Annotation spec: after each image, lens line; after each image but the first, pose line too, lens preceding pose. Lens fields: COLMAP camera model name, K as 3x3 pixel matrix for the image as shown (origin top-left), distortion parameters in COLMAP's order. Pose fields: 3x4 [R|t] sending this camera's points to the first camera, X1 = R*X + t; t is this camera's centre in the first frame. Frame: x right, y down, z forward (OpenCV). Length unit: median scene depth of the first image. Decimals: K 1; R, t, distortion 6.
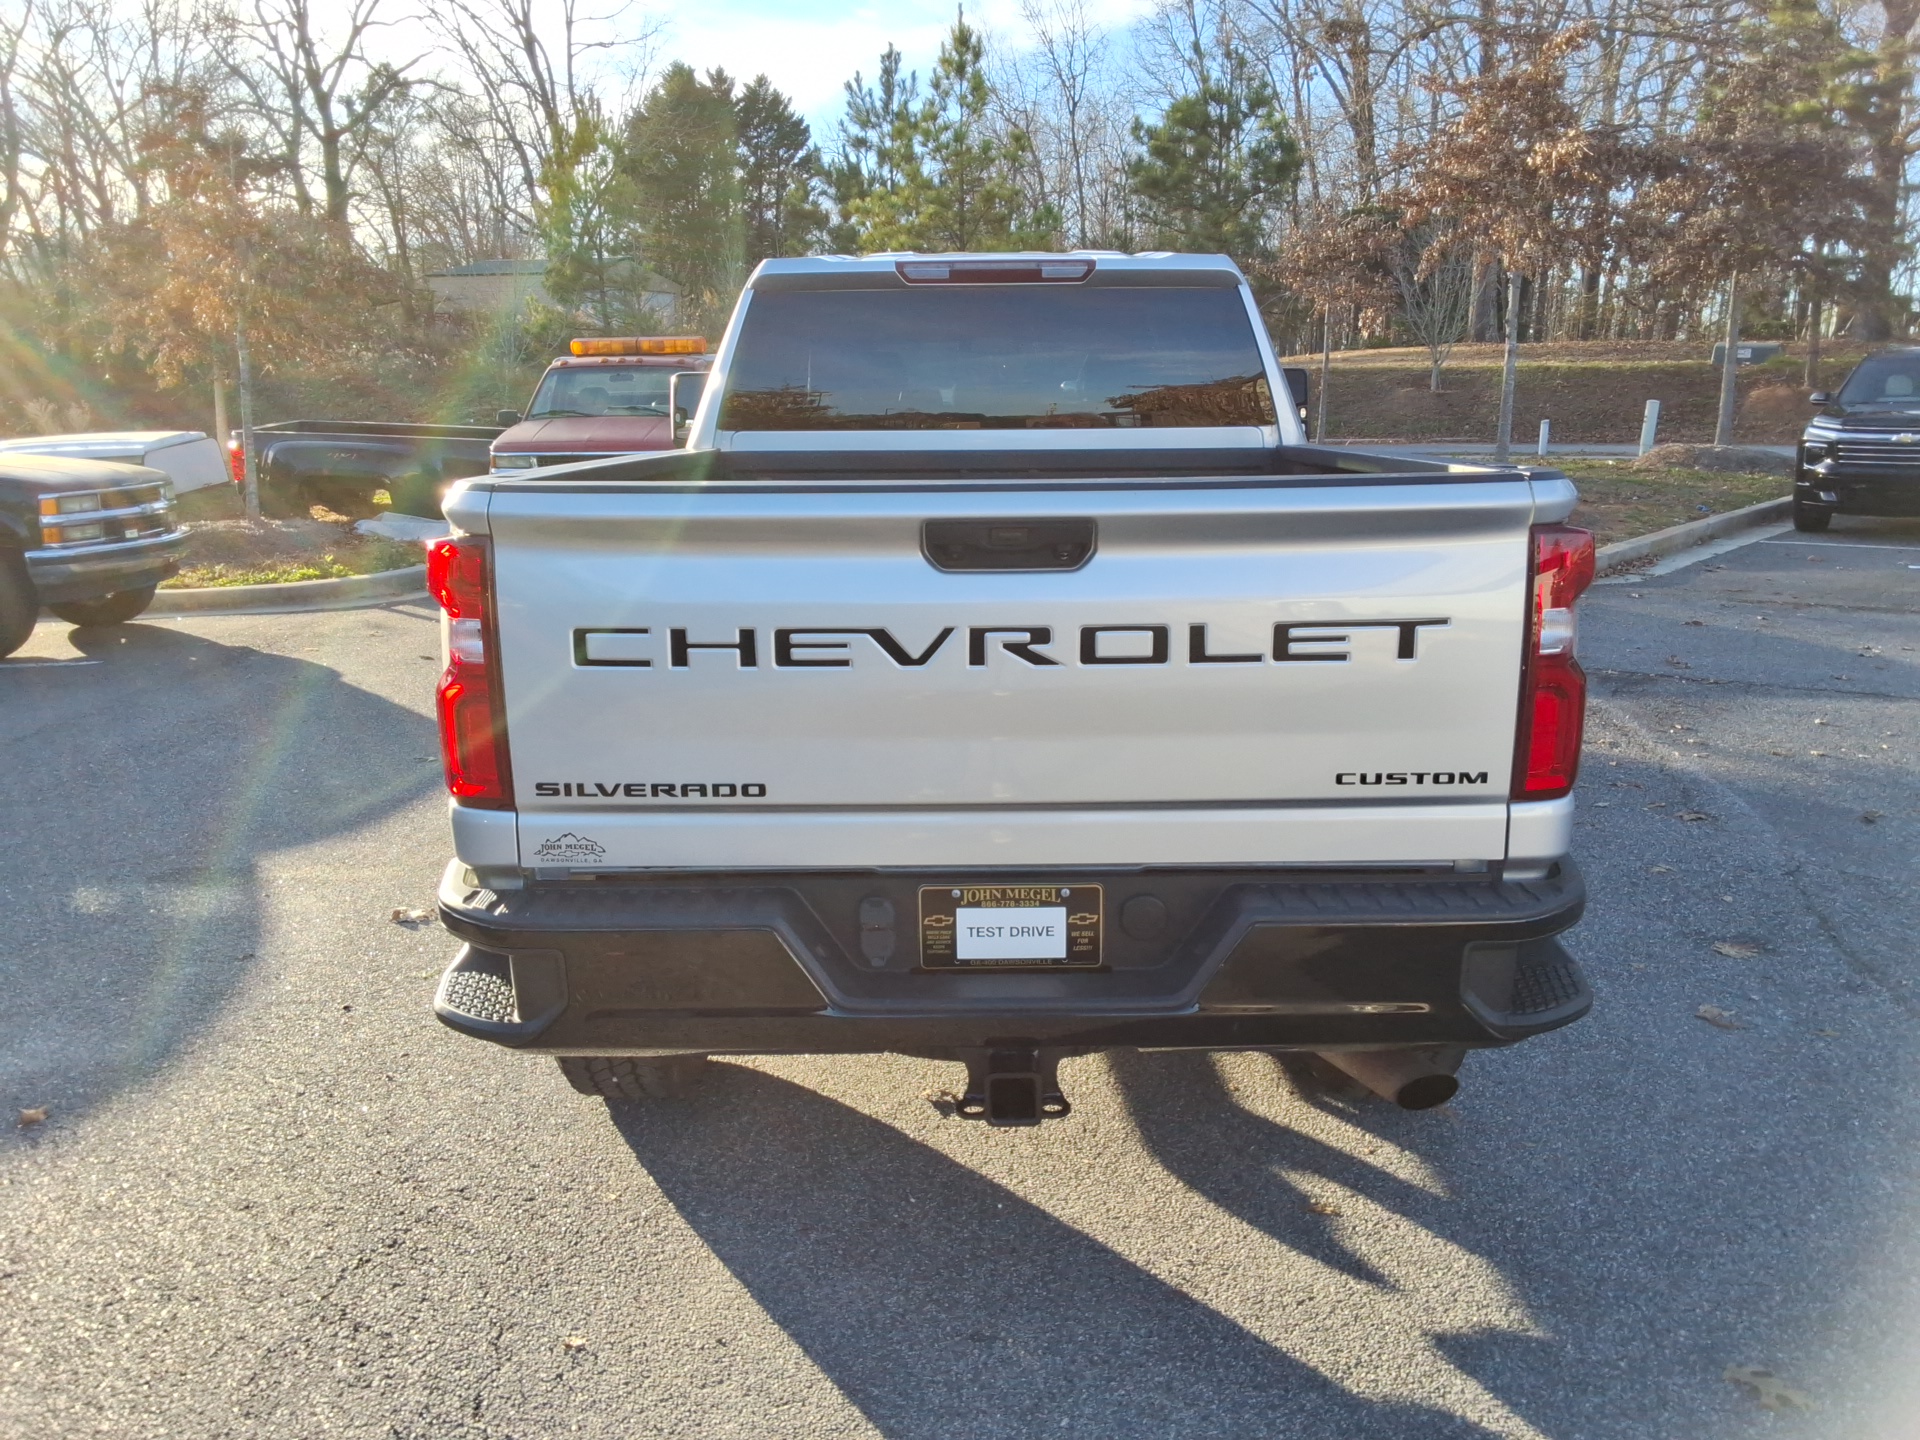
lens RADIAL K [[1542.4, 0, 977.1], [0, 1542.4, 702.7], [0, 0, 1]] dist [0.104874, -0.149704]
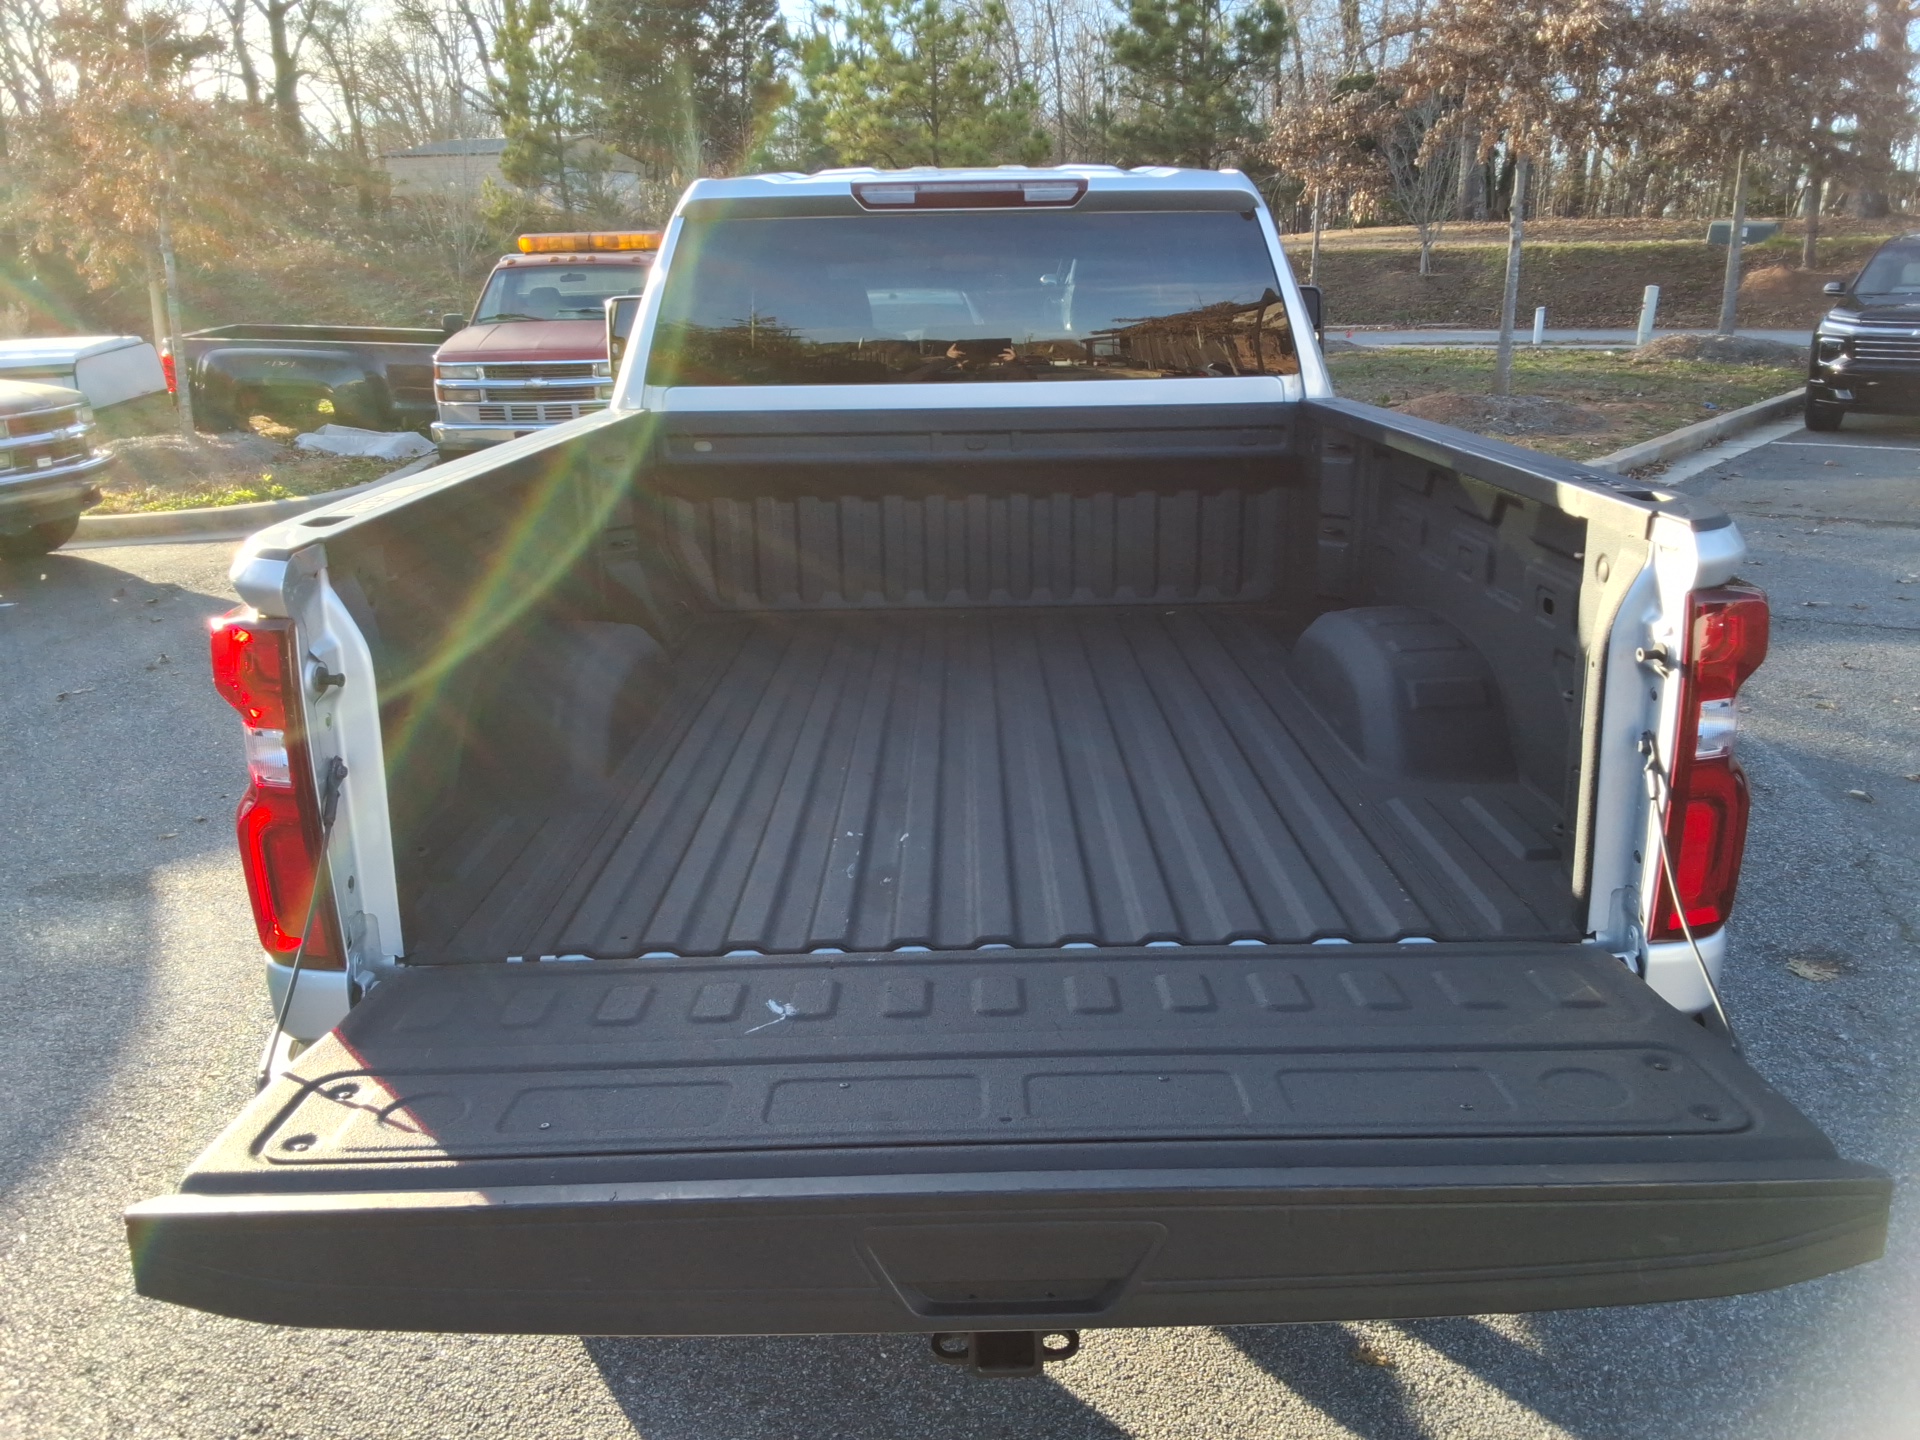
lens RADIAL K [[1542.4, 0, 981.0], [0, 1542.4, 712.2], [0, 0, 1]] dist [0.104874, -0.149704]
pose [[0.999816, -0.013063, 0.014074, 0.000786], [0.011944, 0.996973, 0.076825, -0.020954], [-0.015035, -0.076643, 0.996945, 0.045014]]
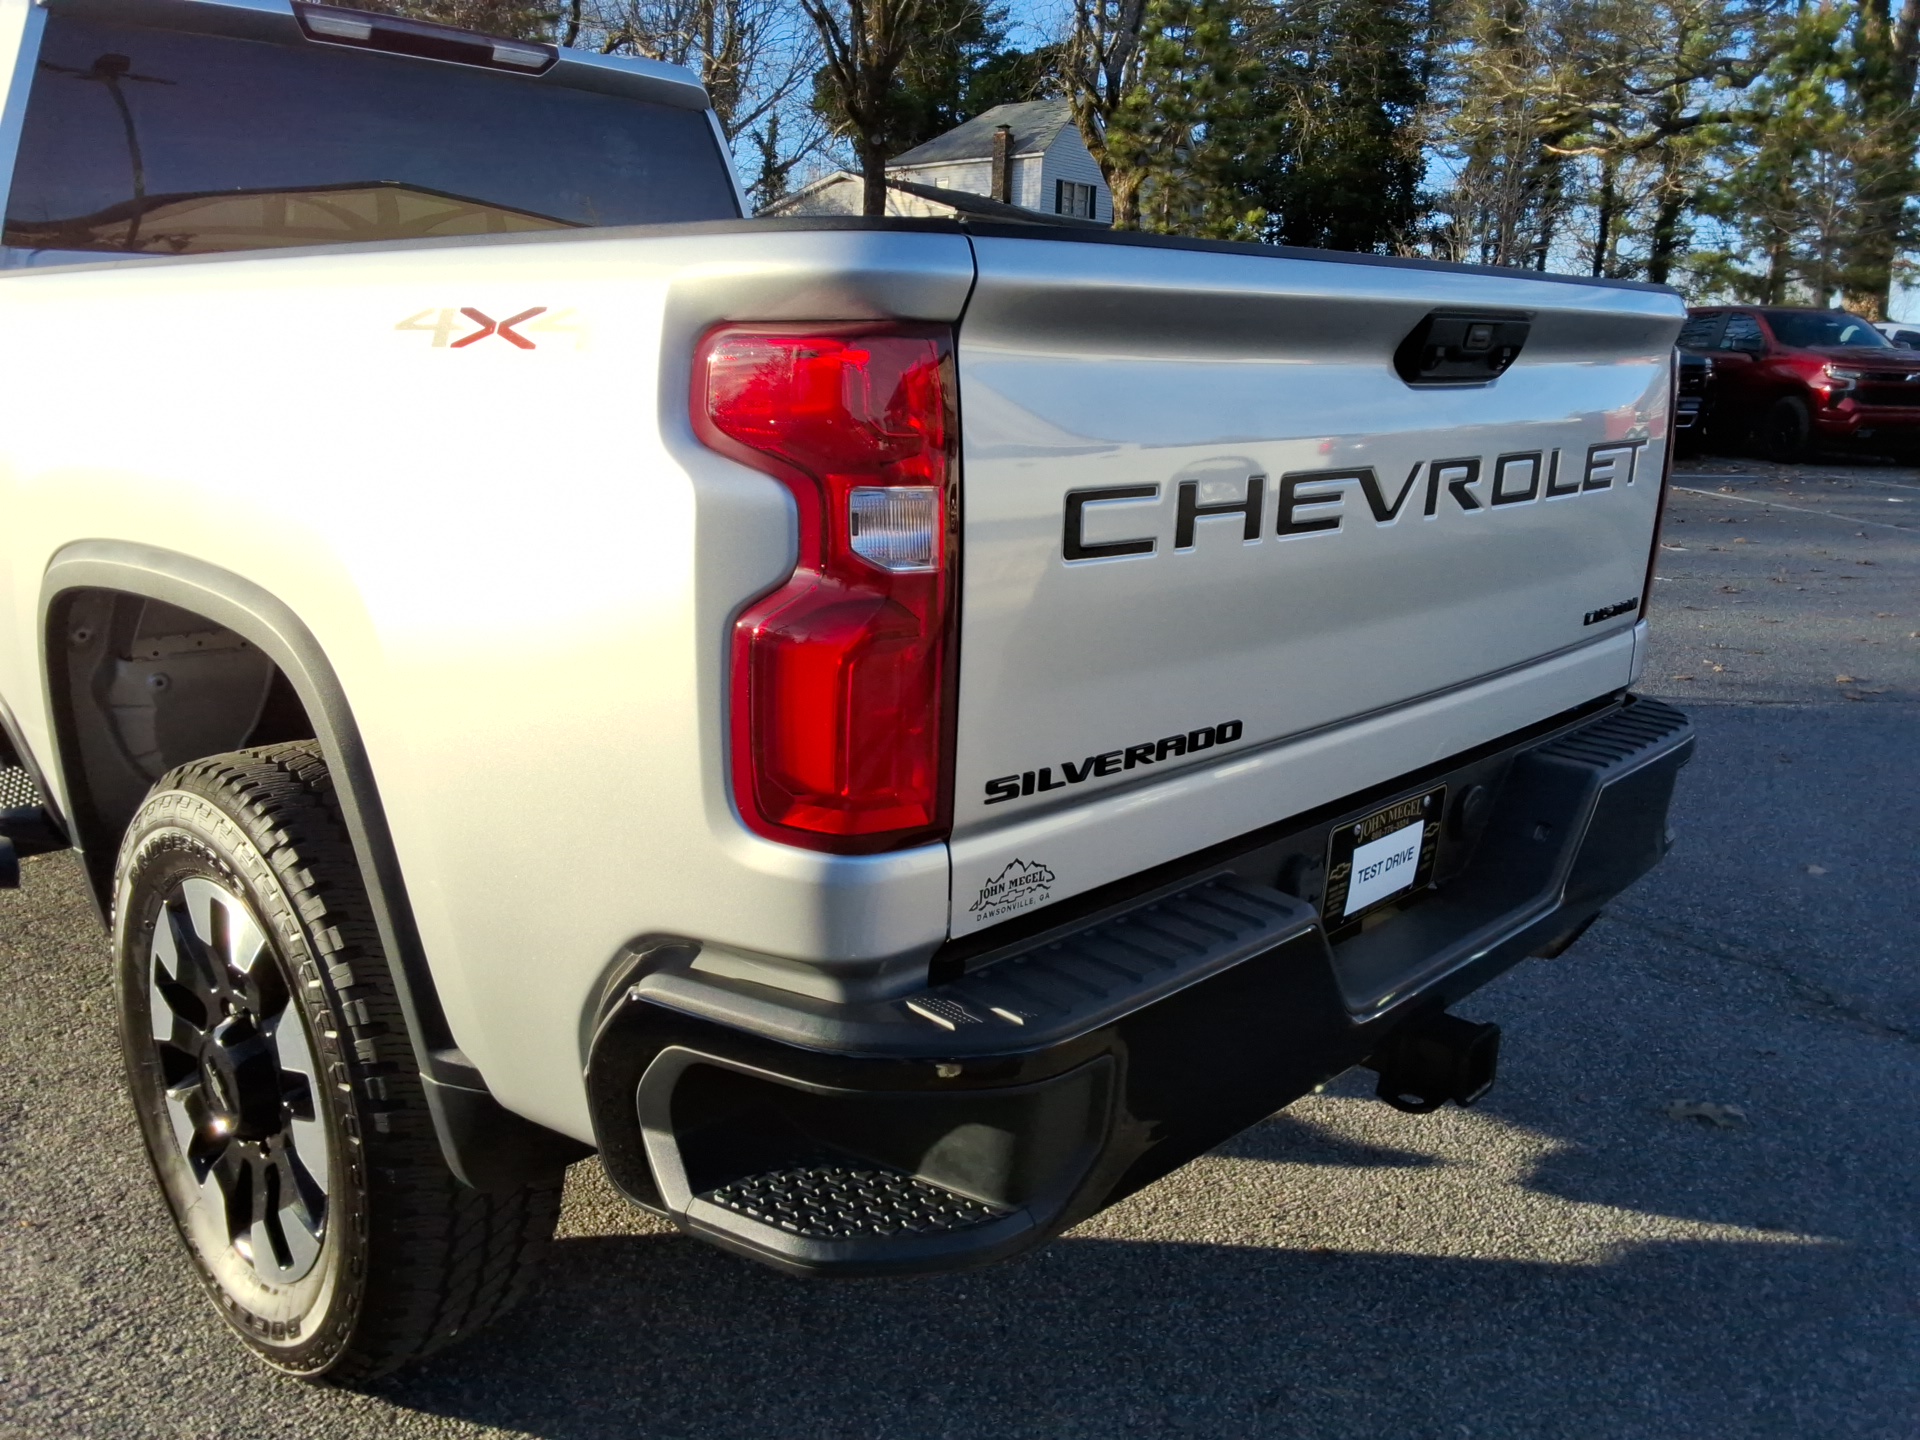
lens RADIAL K [[1542.4, 0, 969.7], [0, 1542.4, 709.1], [0, 0, 1]] dist [0.104874, -0.149704]
pose [[0.678799, -0.147399, 0.719379, -0.129627], [0.123326, 0.988616, 0.086196, -0.004282], [-0.723894, 0.030208, 0.689249, 0.118236]]
